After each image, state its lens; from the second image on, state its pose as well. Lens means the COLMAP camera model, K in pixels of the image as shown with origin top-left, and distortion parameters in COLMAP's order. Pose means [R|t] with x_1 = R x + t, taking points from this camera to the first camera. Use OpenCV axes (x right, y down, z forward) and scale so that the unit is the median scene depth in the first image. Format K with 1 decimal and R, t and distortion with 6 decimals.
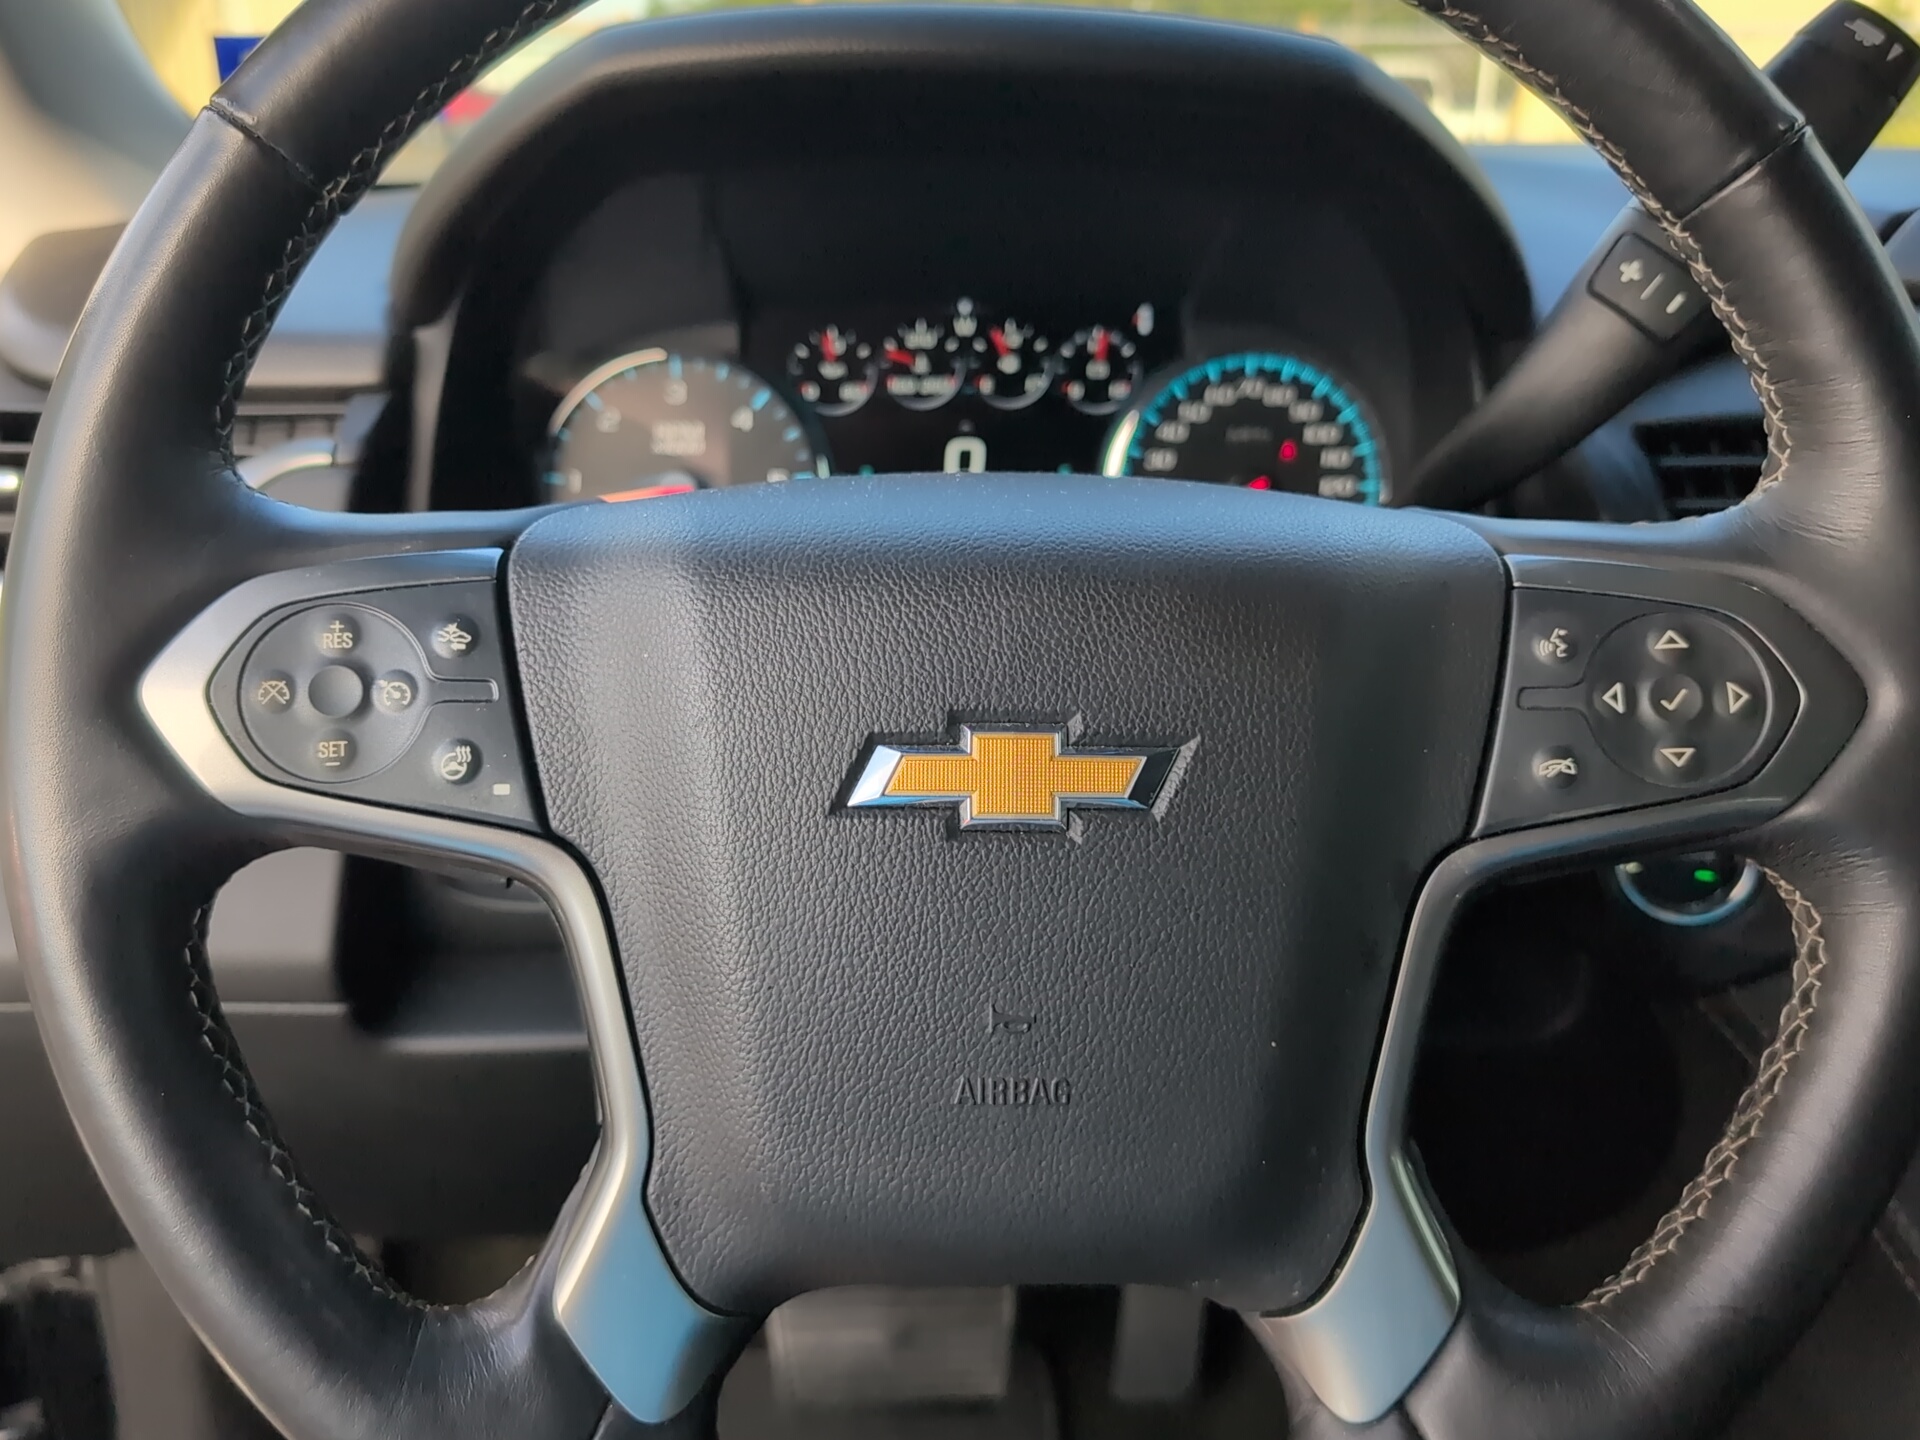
lens RADIAL K [[1640.2, 0, 942.3], [0, 1640.2, 714.0], [0, 0, 1]] dist [0.023969, -0.094000]
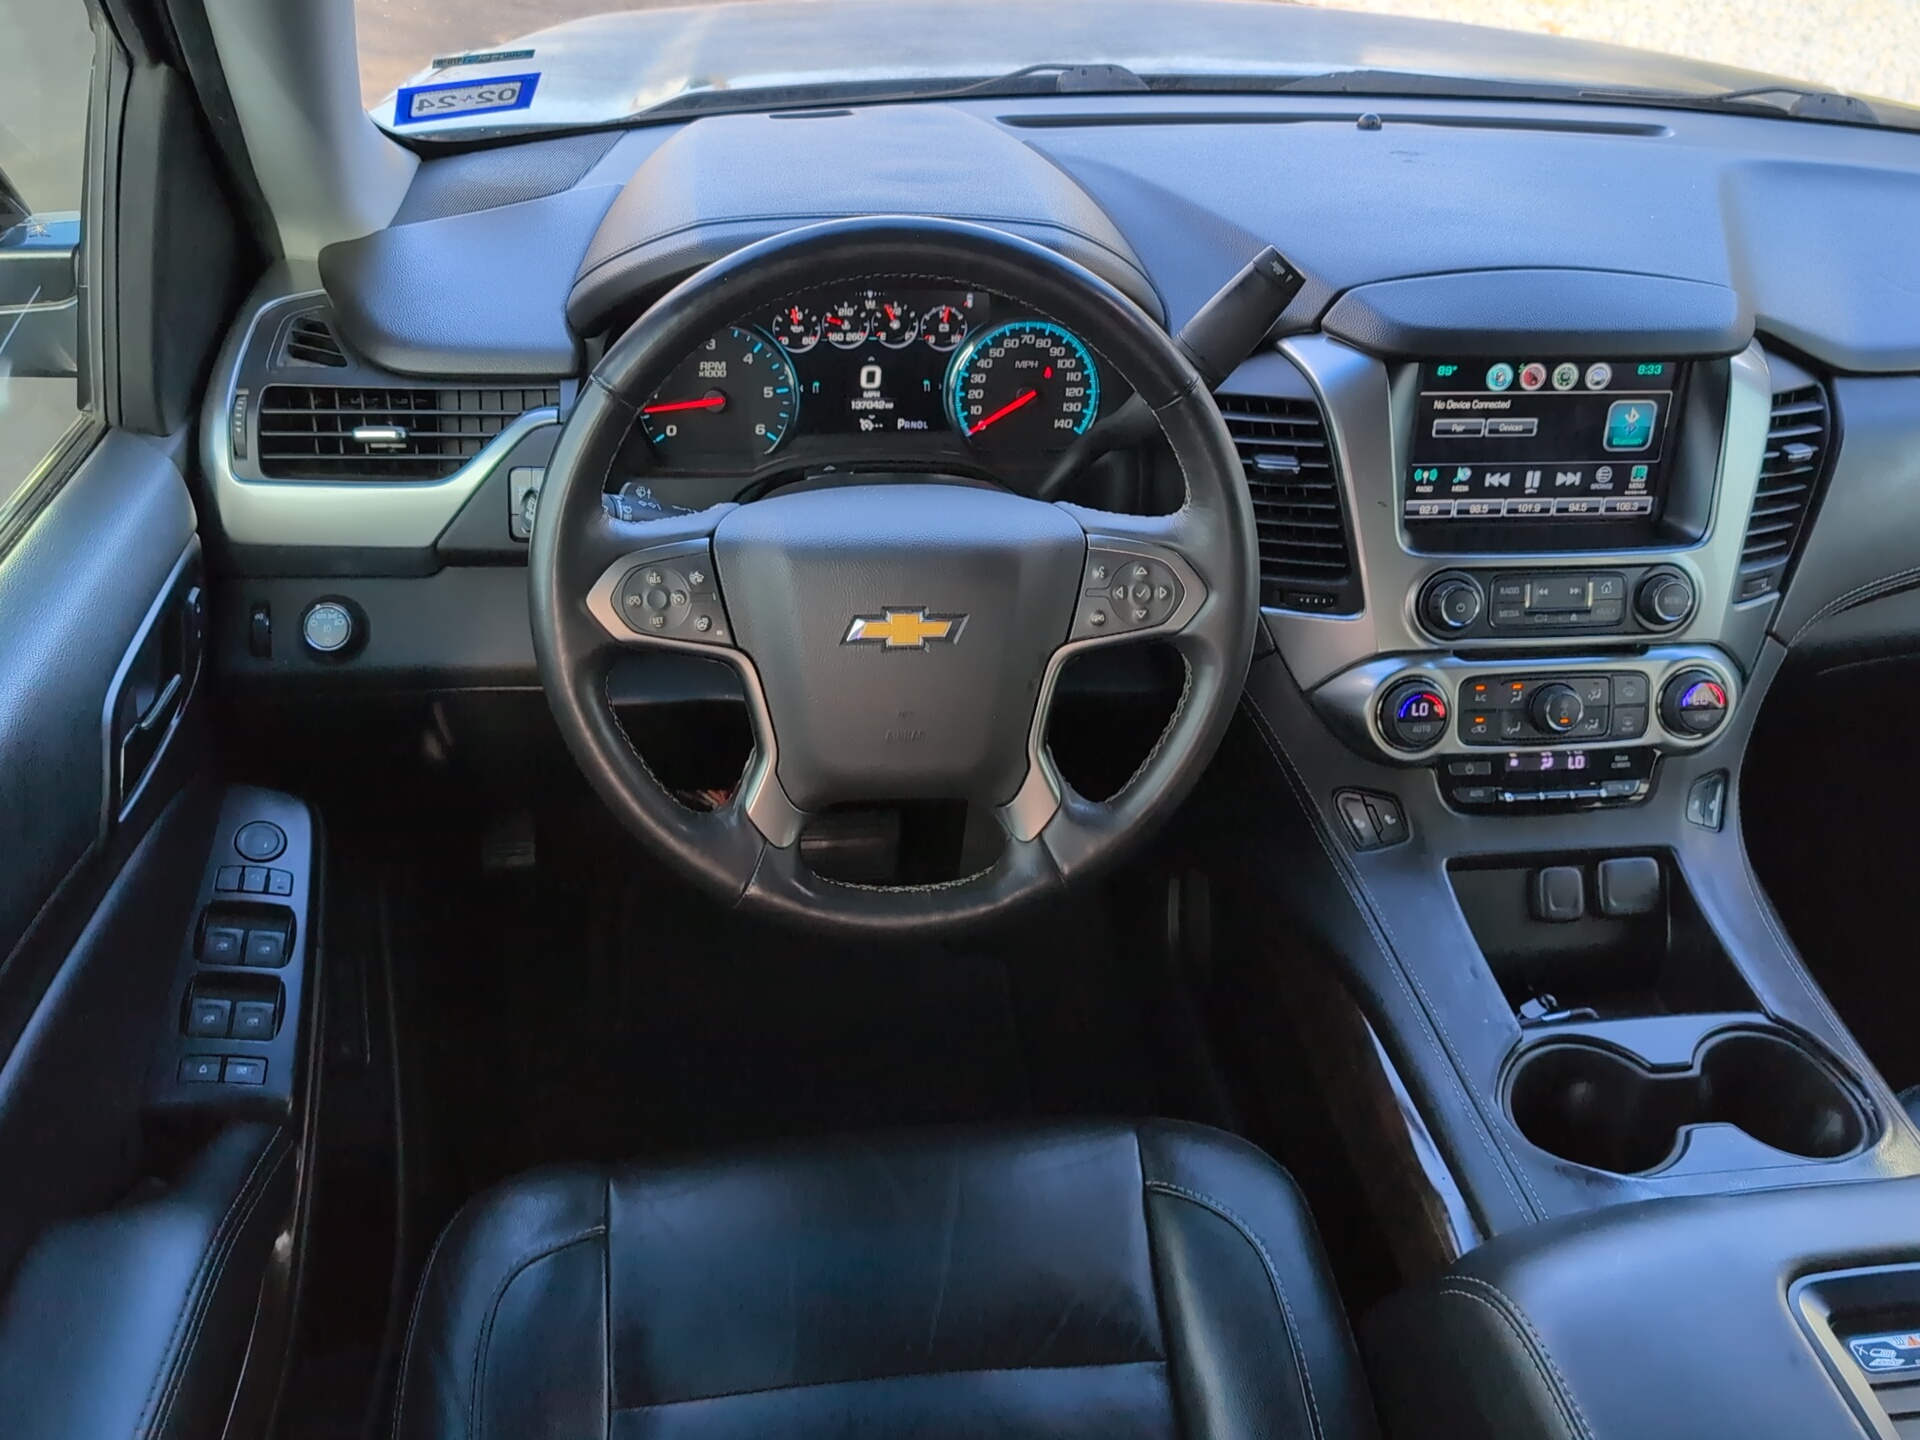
lens RADIAL K [[1640.2, 0, 970.4], [0, 1640.2, 711.3], [0, 0, 1]] dist [0.023969, -0.094000]
pose [[0.995591, -0.022438, 0.091074, -0.100849], [-0.001135, 0.968013, 0.250898, -0.507794], [-0.093790, -0.249895, 0.963720, -1.694927]]
